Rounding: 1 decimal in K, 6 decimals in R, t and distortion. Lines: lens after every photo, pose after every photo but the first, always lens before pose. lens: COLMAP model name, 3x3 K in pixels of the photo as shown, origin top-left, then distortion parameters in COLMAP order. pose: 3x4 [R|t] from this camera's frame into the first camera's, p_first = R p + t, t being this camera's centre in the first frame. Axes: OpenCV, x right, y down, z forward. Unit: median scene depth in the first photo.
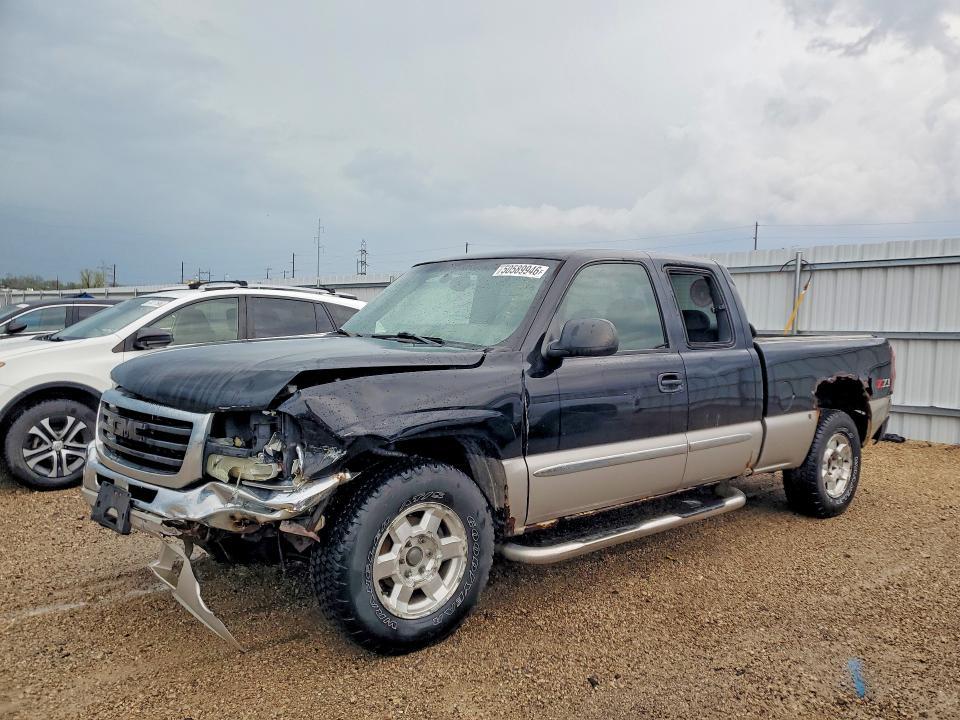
lens RADIAL K [[805.4, 0, 500.1], [0, 805.4, 362.2], [0, 0, 1]] dist [0.048592, -0.006142]
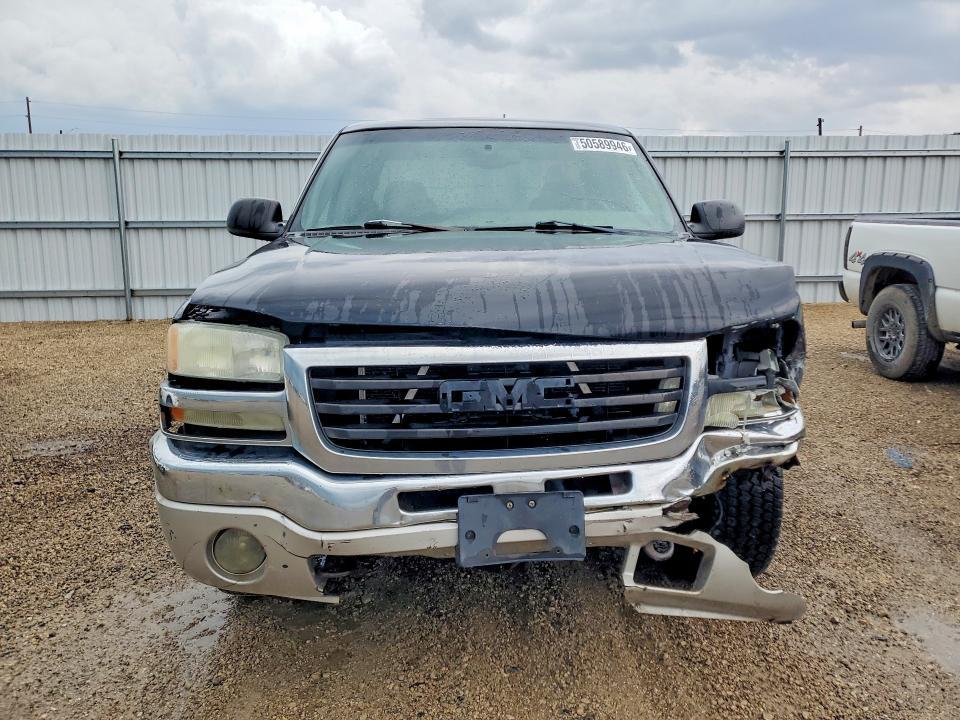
lens RADIAL K [[805.4, 0, 500.1], [0, 805.4, 362.2], [0, 0, 1]] dist [0.048592, -0.006142]
pose [[0.590245, -0.163806, 0.790430, -0.949166], [0.062185, 0.985511, 0.157798, -0.034620], [-0.804826, -0.043987, 0.591879, 0.686296]]
